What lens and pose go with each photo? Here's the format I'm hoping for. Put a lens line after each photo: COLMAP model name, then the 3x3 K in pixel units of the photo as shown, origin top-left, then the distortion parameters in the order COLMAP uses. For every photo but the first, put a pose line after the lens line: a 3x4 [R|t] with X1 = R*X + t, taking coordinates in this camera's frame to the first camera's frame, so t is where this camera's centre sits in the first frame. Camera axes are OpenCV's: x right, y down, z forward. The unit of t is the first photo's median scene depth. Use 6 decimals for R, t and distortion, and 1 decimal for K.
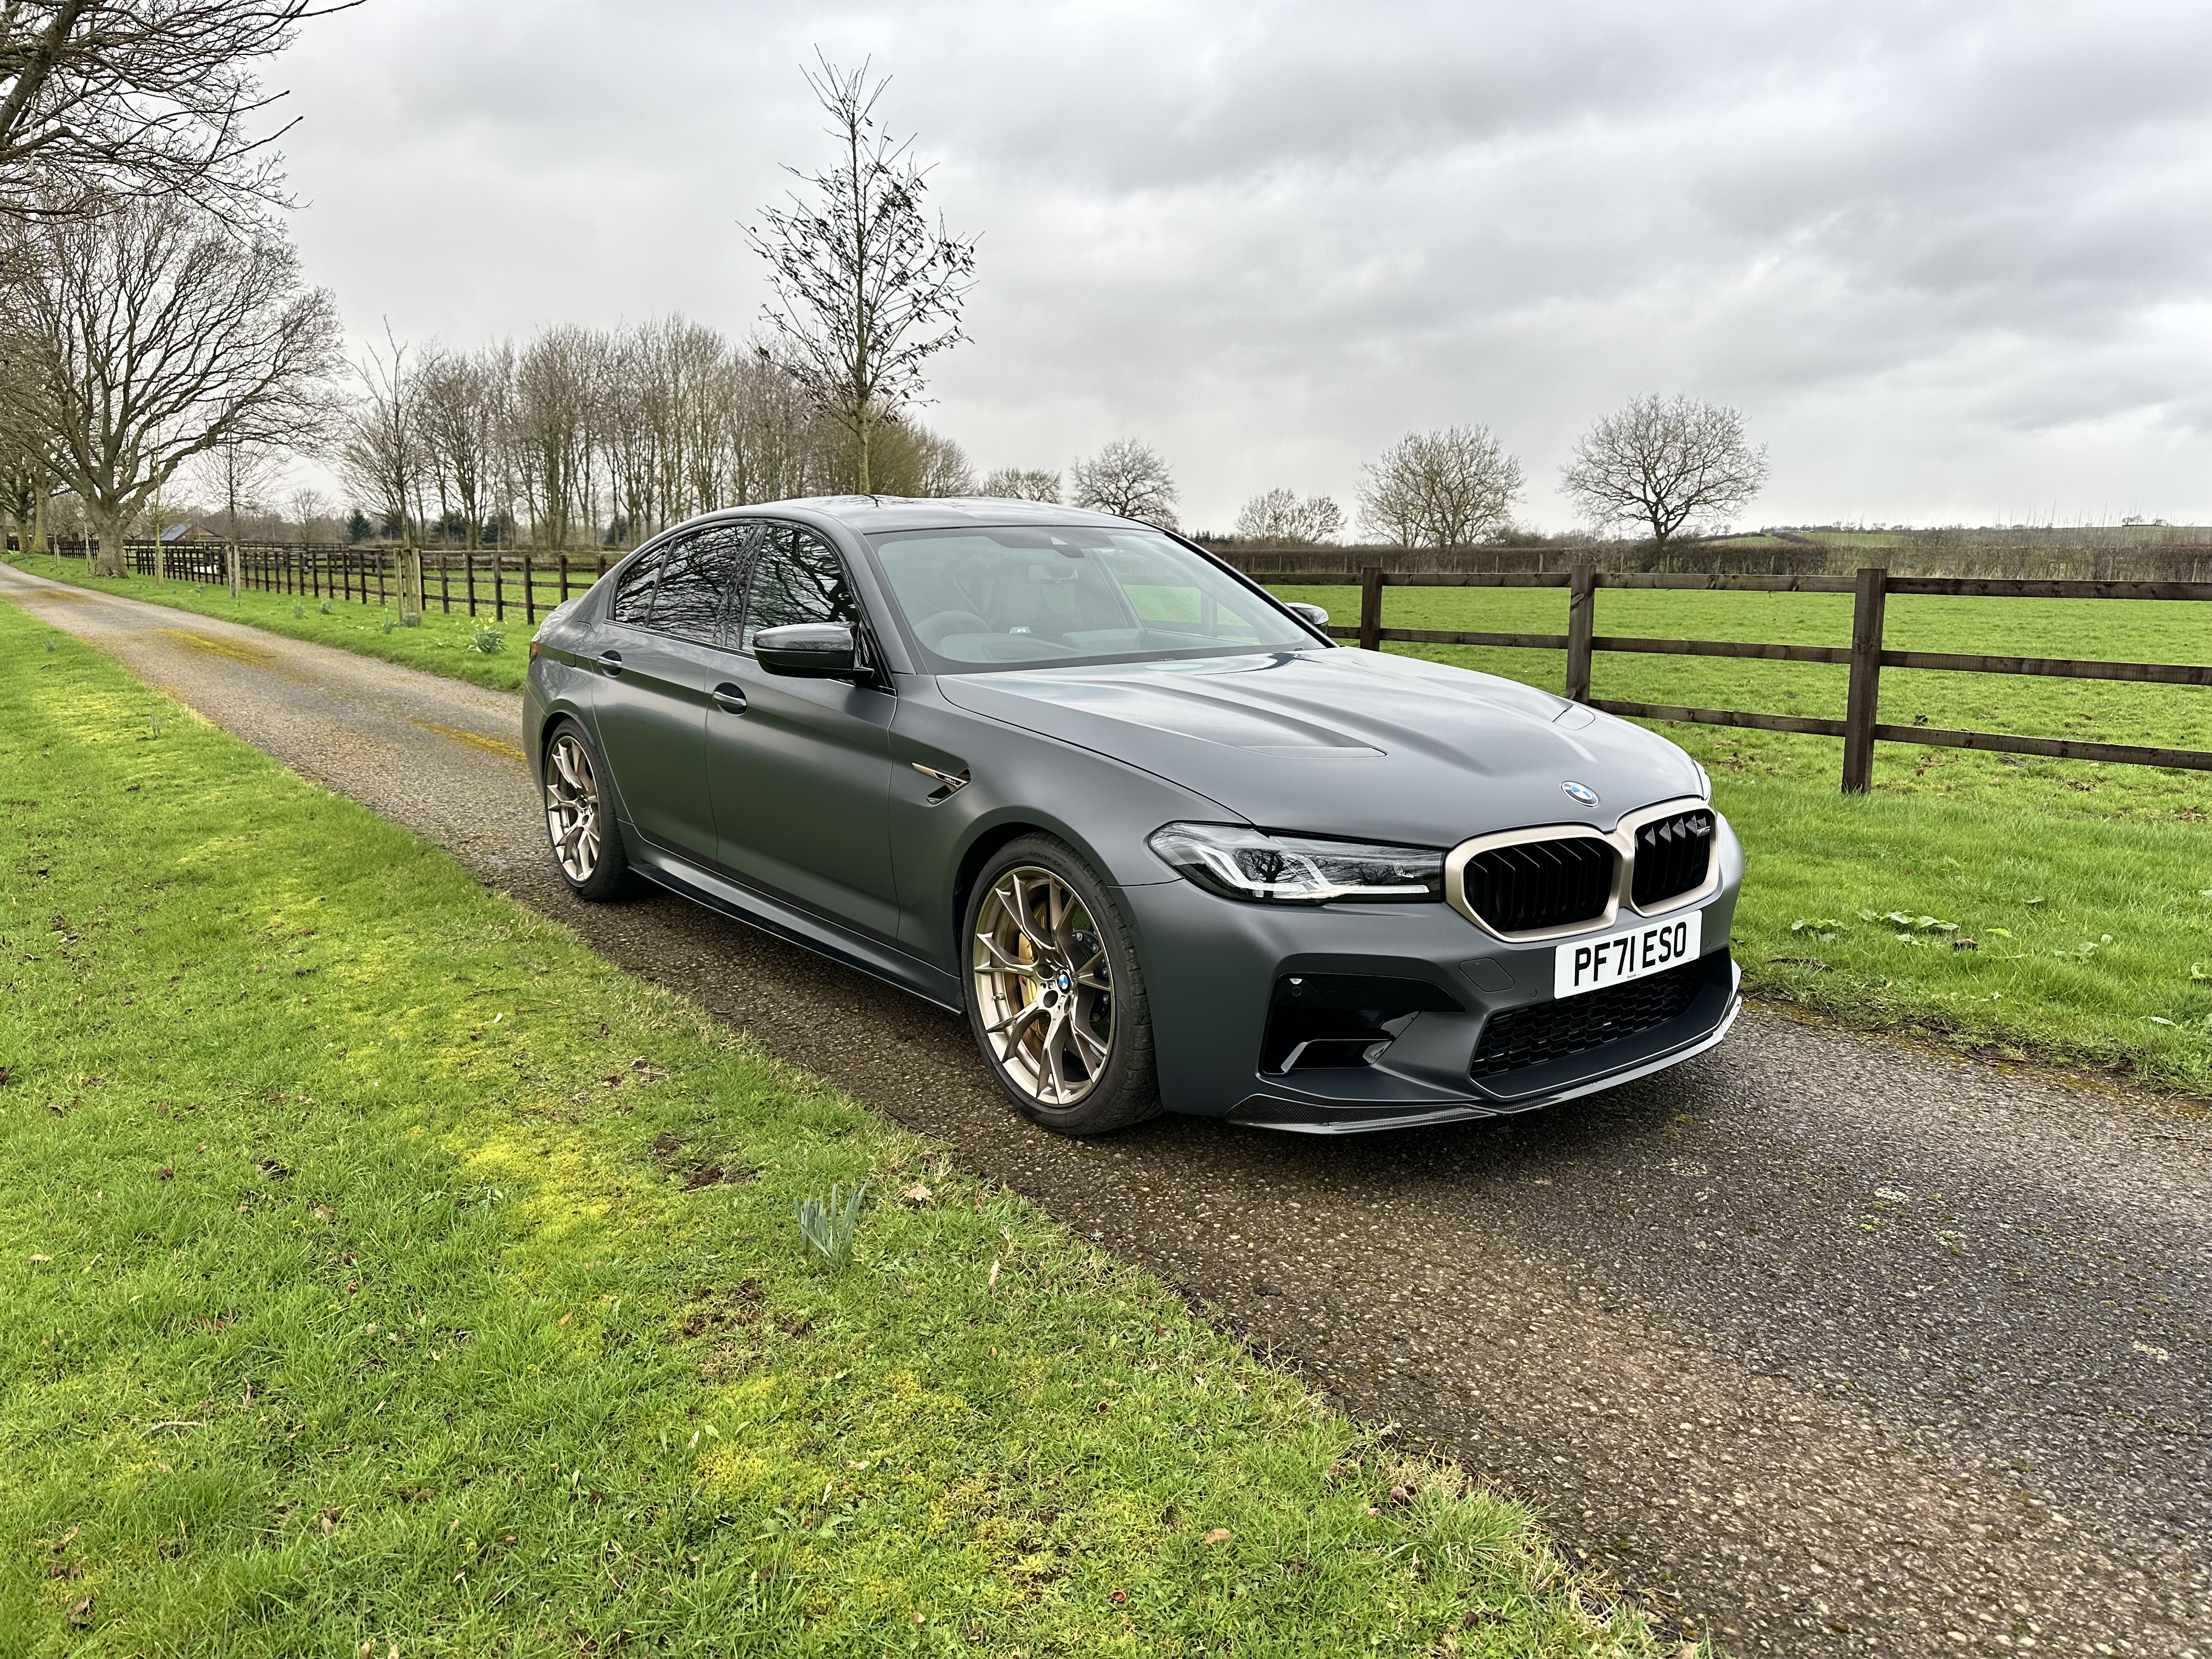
lens RADIAL K [[1610.1, 0, 1065.0], [0, 1610.1, 824.5], [0, 0, 1]] dist [0.108083, -0.145239]
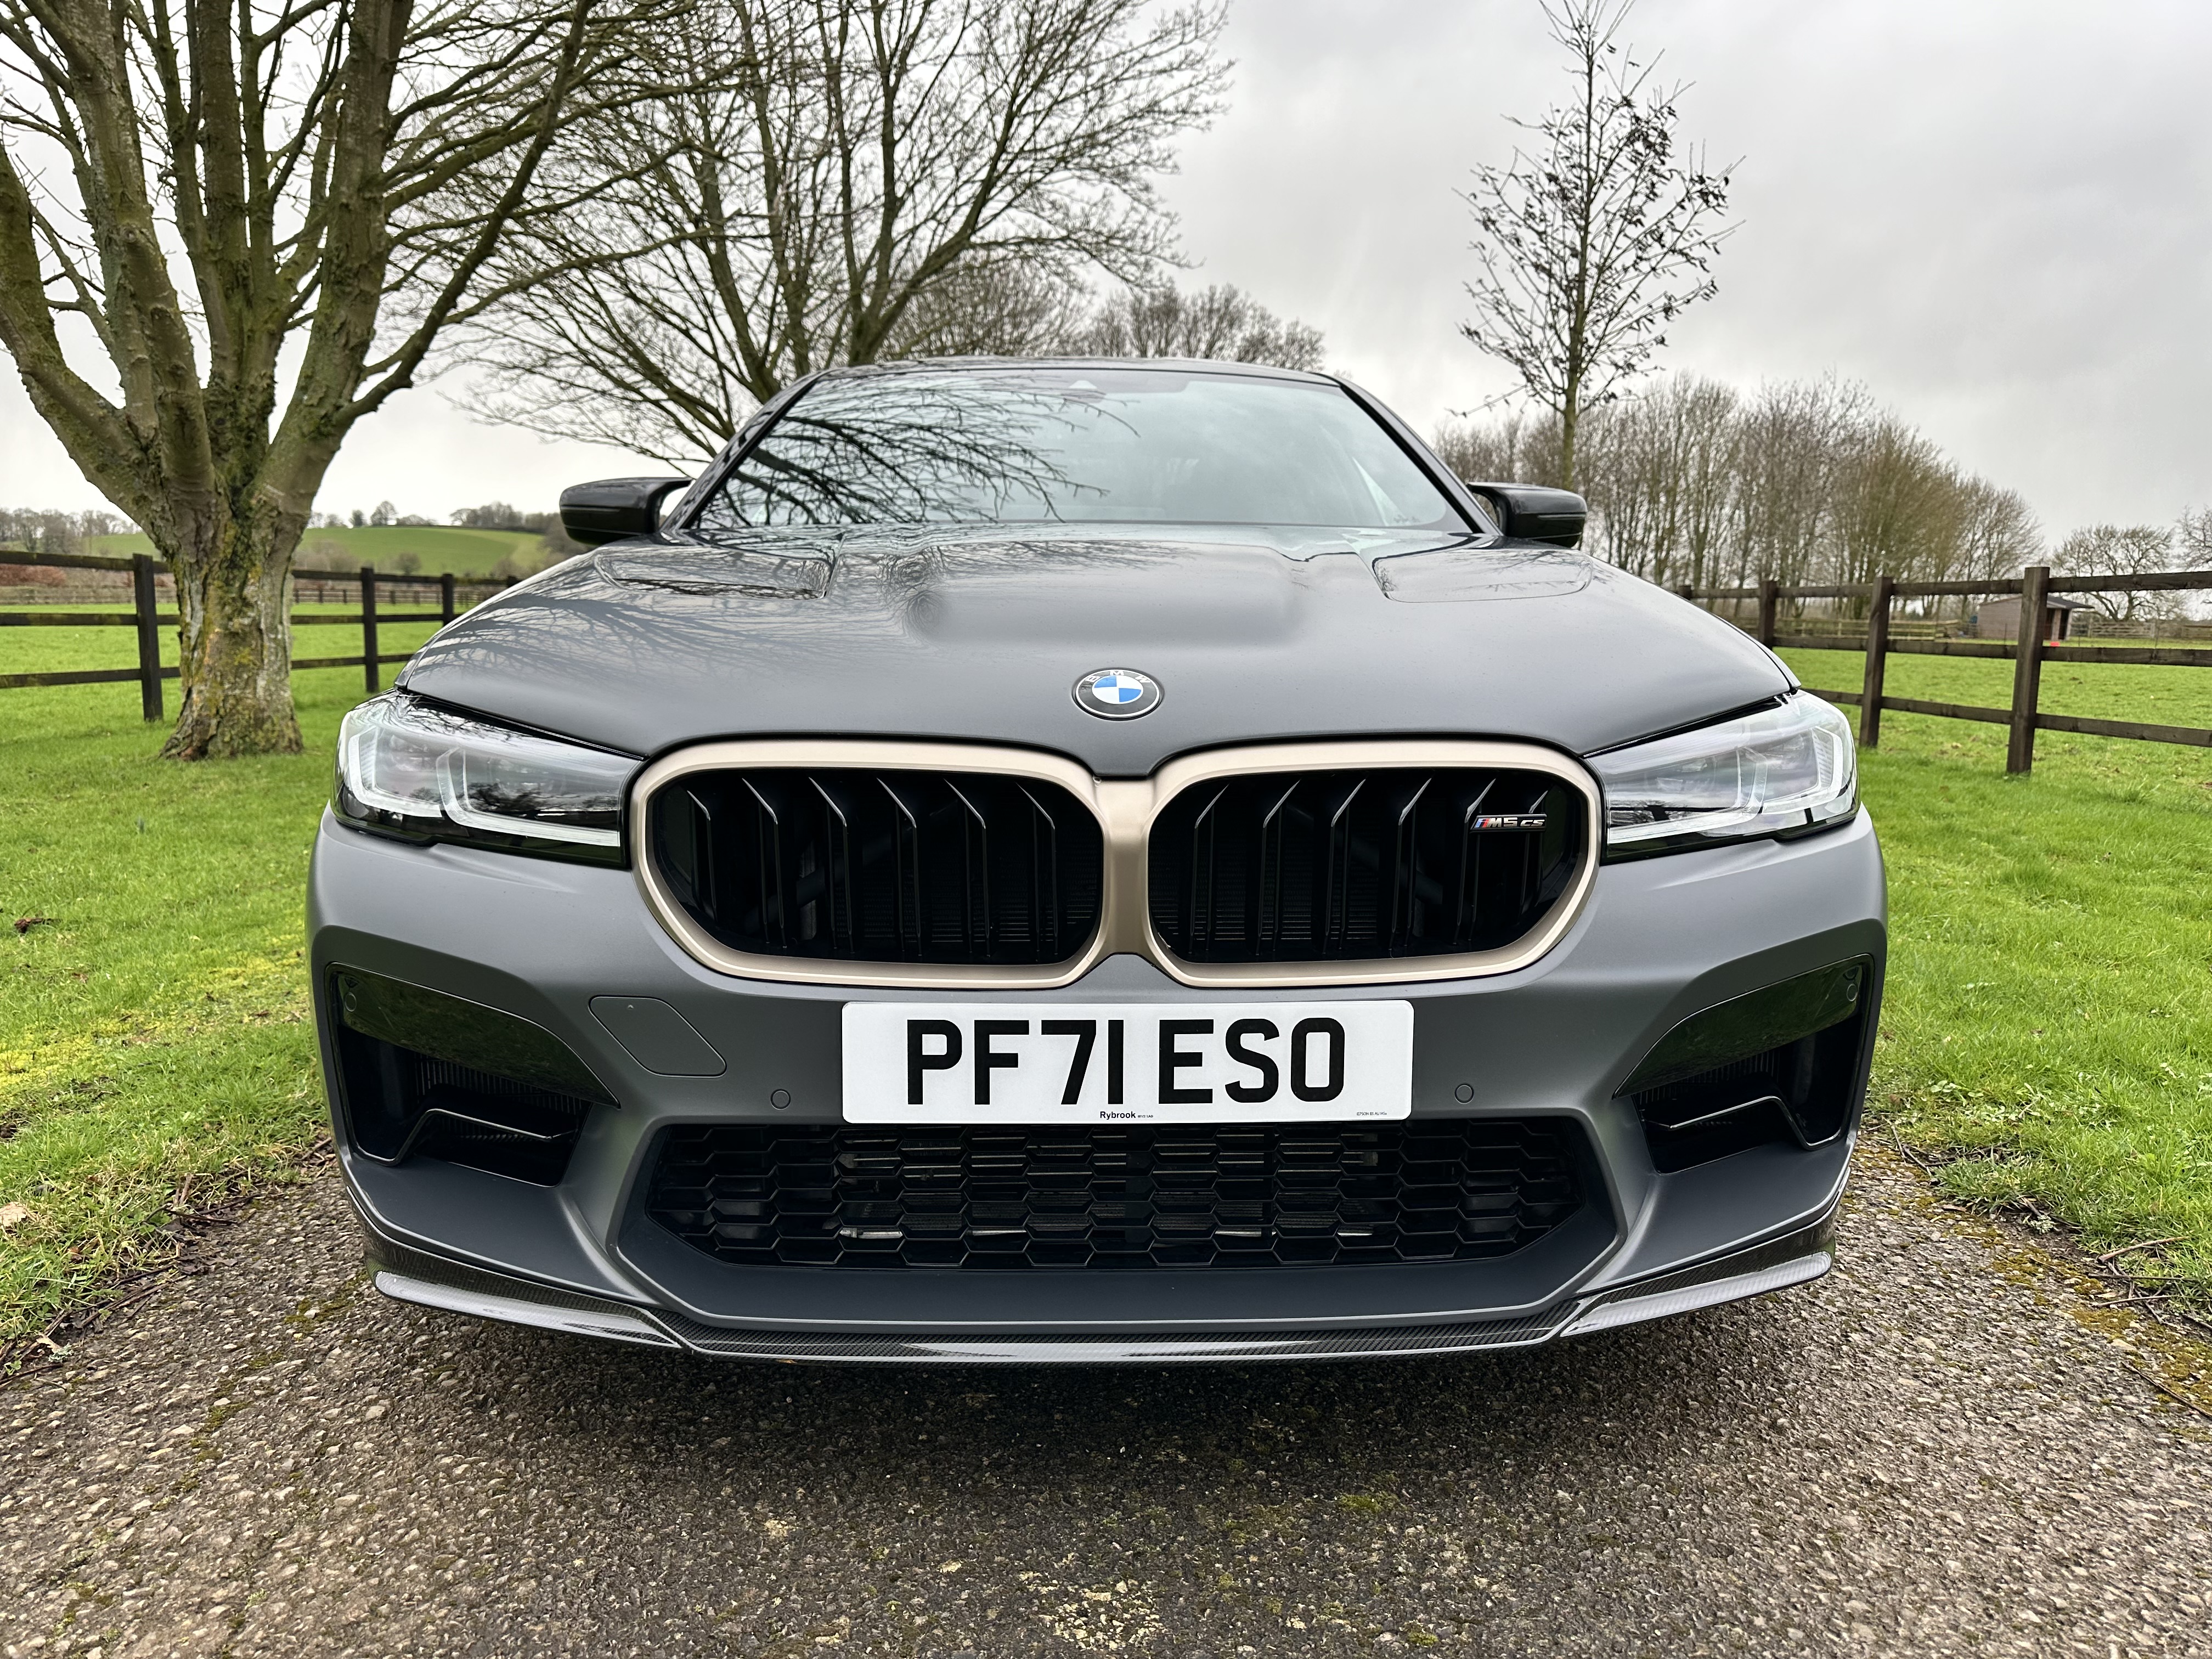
lens RADIAL K [[1553.4, 0, 1106.0], [0, 1553.4, 829.5], [0, 0, 1]] dist [0.105540, -0.090265]
pose [[0.822053, 0.097408, -0.561018, 0.168942], [-0.118031, 0.993010, -0.000537, 0.005879], [0.557044, 0.066659, 0.827804, 0.196022]]
